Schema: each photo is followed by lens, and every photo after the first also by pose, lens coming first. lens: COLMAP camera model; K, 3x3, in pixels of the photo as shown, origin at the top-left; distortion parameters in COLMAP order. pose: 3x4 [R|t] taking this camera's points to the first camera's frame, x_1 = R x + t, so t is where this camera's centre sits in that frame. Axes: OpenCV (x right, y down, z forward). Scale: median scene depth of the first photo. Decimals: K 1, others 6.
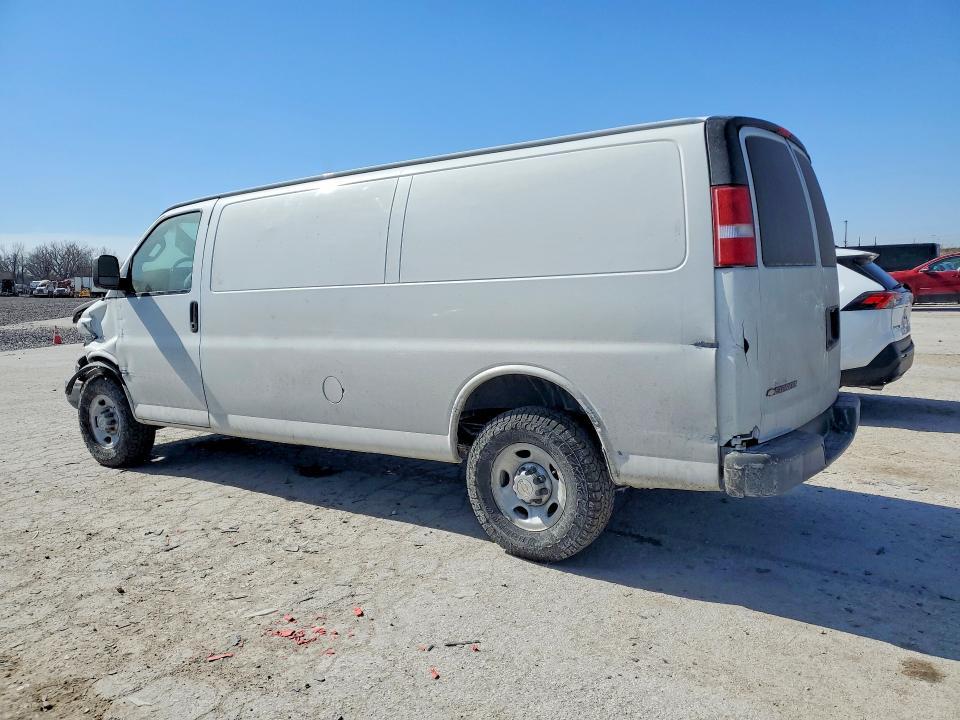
lens RADIAL K [[763.3, 0, 482.9], [0, 763.3, 365.6], [0, 0, 1]] dist [0.033668, 0.004874]
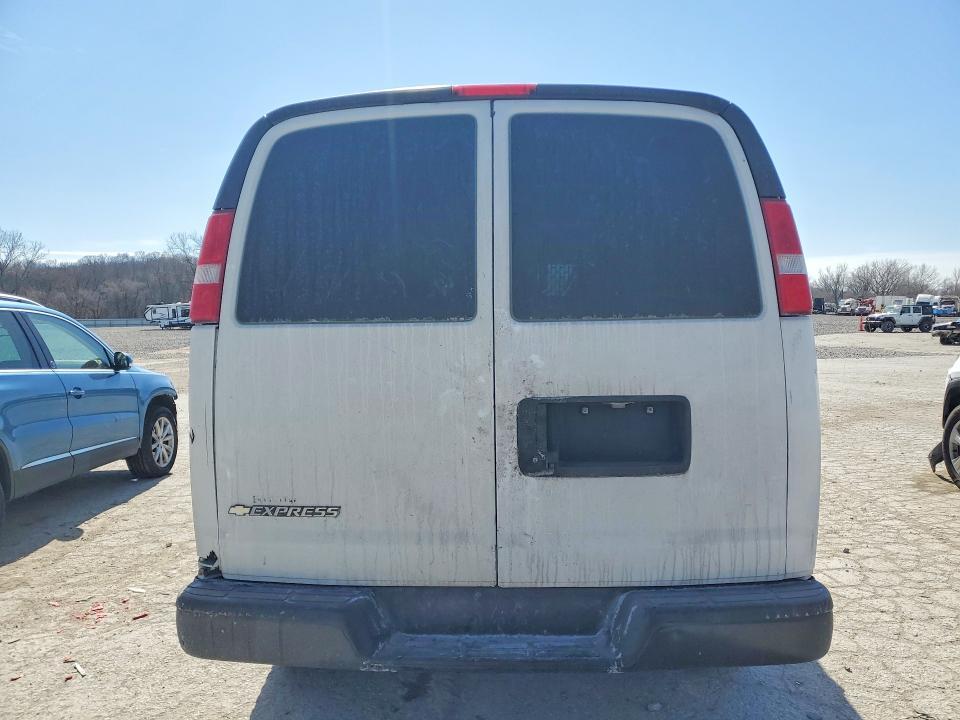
lens RADIAL K [[763.3, 0, 481.6], [0, 763.3, 355.6], [0, 0, 1]] dist [0.033668, 0.004874]
pose [[0.533921, 0.068322, -0.842770, 0.989317], [-0.097644, 0.995044, 0.018806, -0.127518], [0.839878, 0.072251, 0.537946, 0.738231]]
